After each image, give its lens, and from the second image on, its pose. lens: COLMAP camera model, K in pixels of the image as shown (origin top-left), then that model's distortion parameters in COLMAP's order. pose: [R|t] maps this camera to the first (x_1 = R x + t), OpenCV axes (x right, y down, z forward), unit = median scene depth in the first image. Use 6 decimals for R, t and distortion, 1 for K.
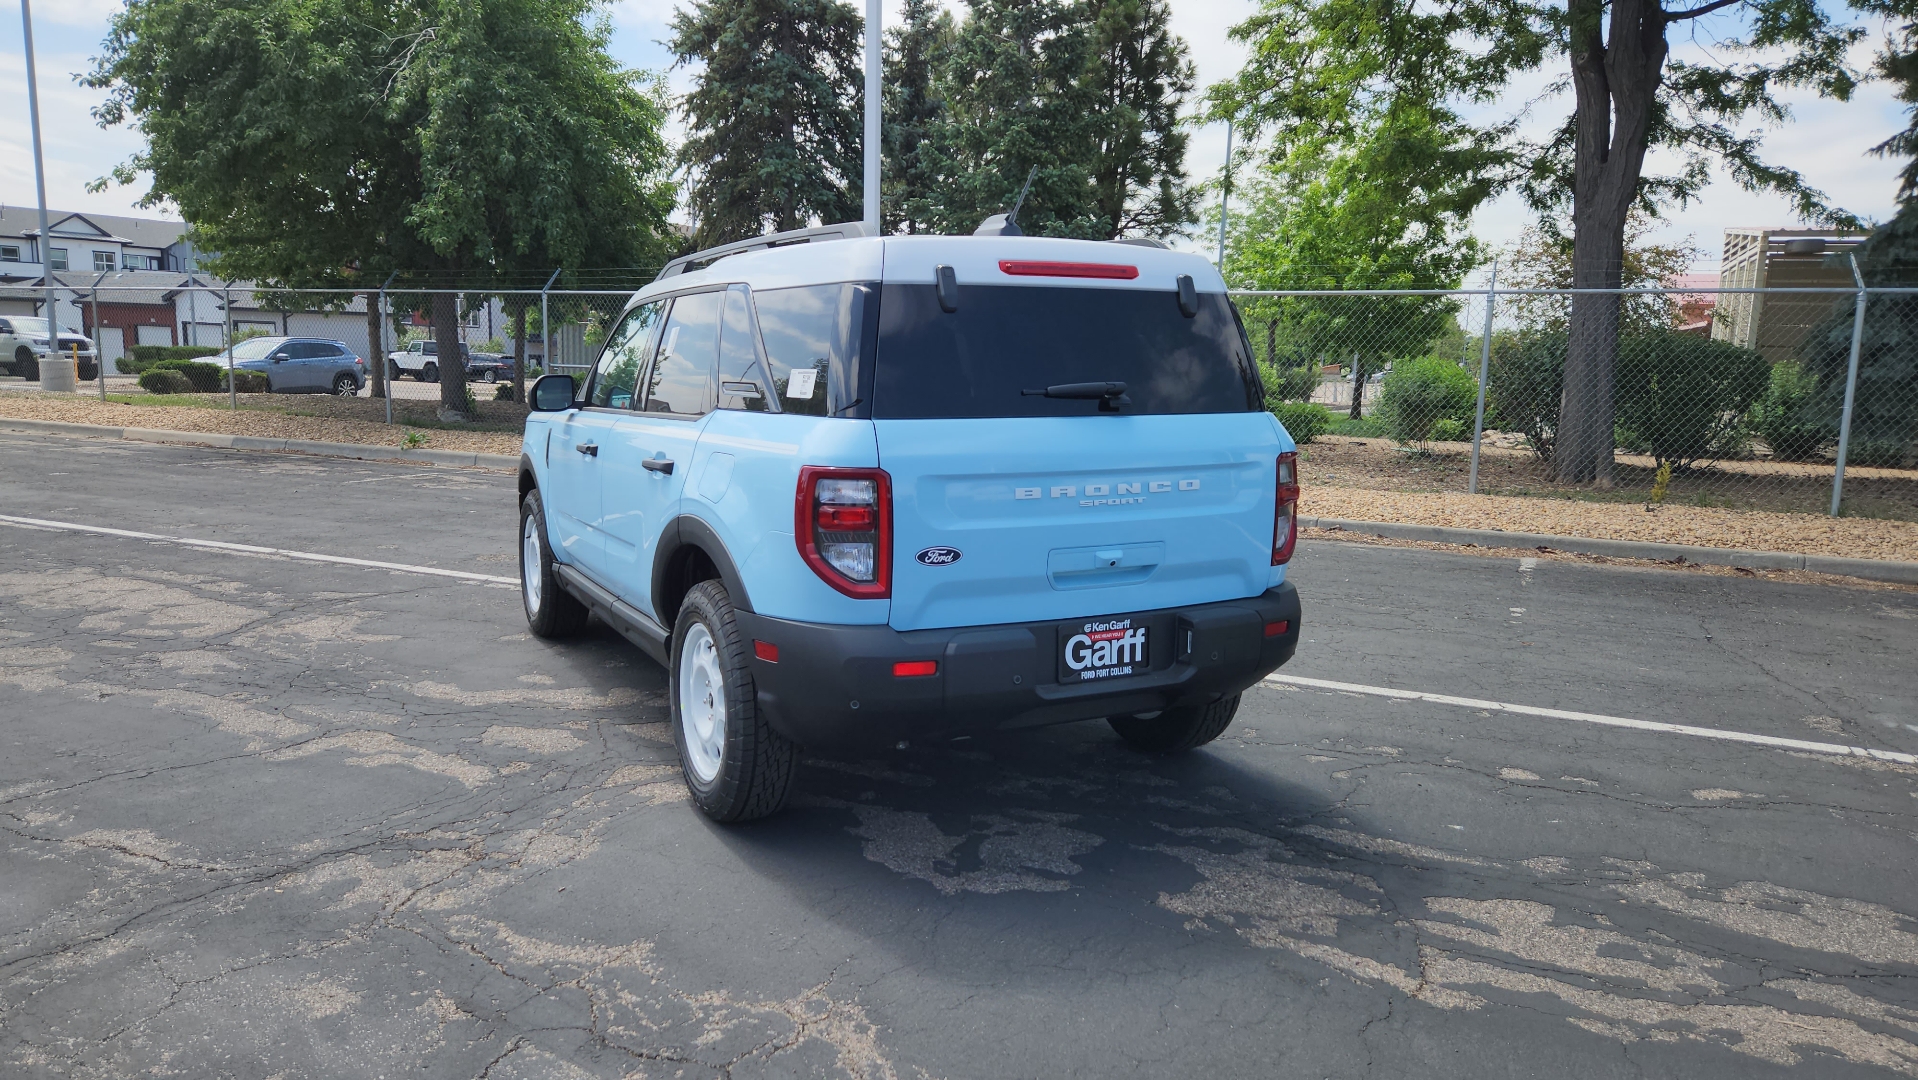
lens RADIAL K [[1281.2, 0, 922.7], [0, 1281.2, 539.2], [0, 0, 1]] dist [0.074398, -0.060646]
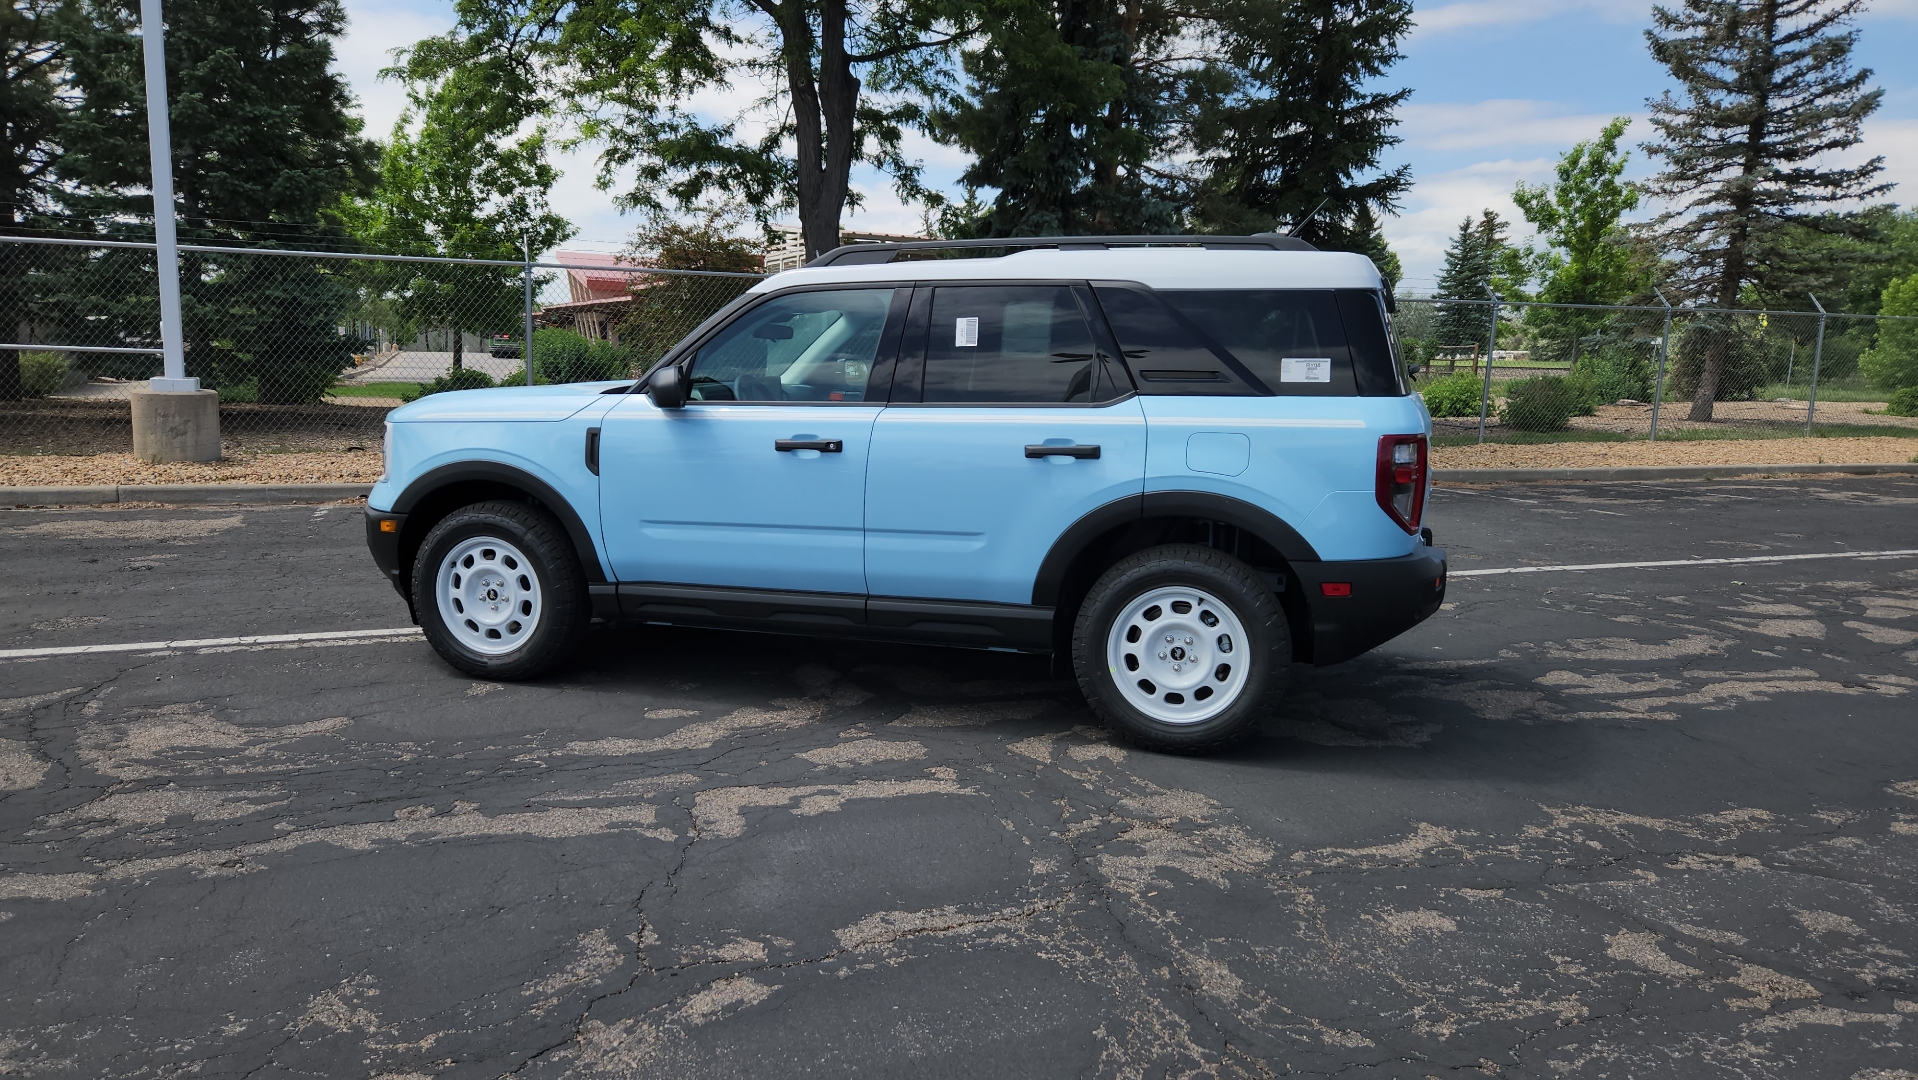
lens RADIAL K [[1281.2, 0, 929.2], [0, 1281.2, 536.6], [0, 0, 1]] dist [0.074398, -0.060646]
pose [[0.682779, -0.114975, 0.721522, -1.052464], [0.097590, 0.993043, 0.065893, -0.068003], [-0.724078, 0.025423, 0.689249, 0.354020]]
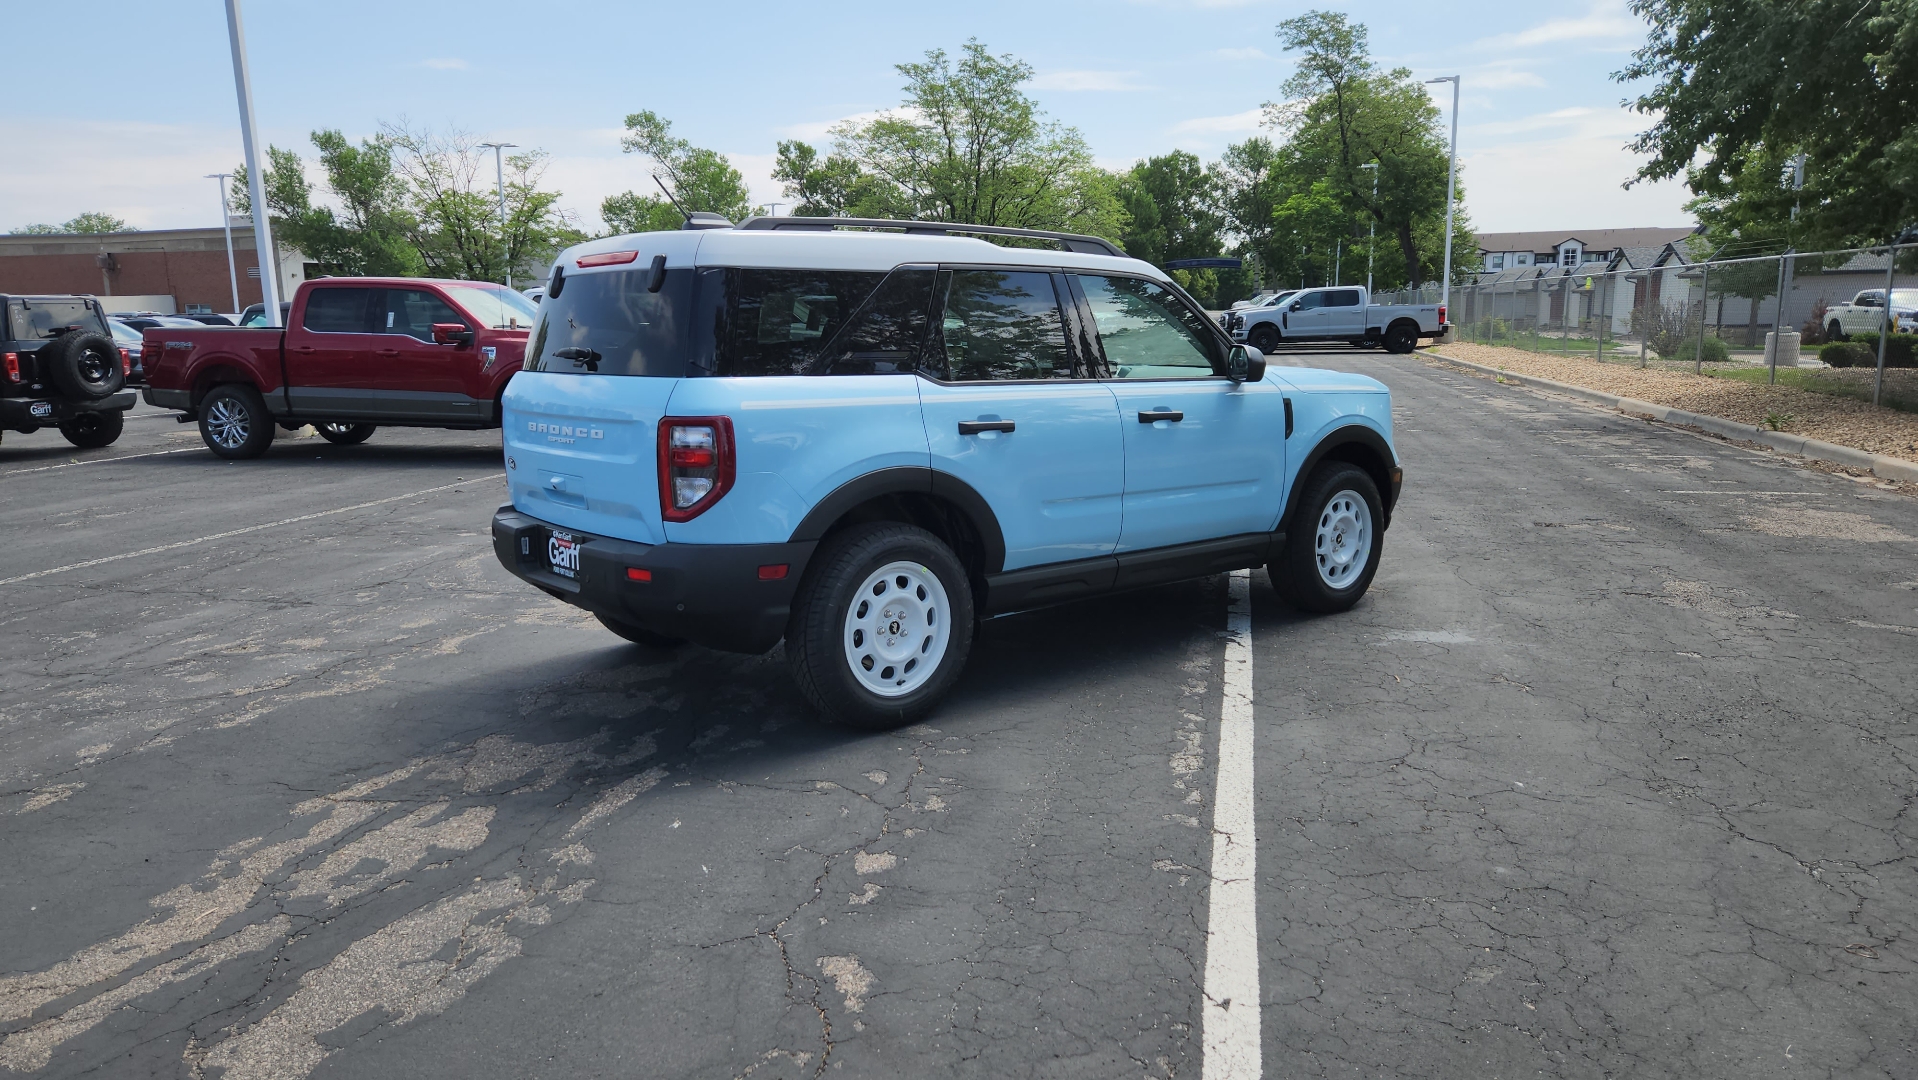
lens RADIAL K [[1281.2, 0, 920.2], [0, 1281.2, 537.2], [0, 0, 1]] dist [0.074398, -0.060646]
pose [[0.216368, 0.142740, -0.965821, 1.261381], [-0.126035, 0.985061, 0.117348, -0.110196], [0.968143, 0.096337, 0.231126, 0.893212]]
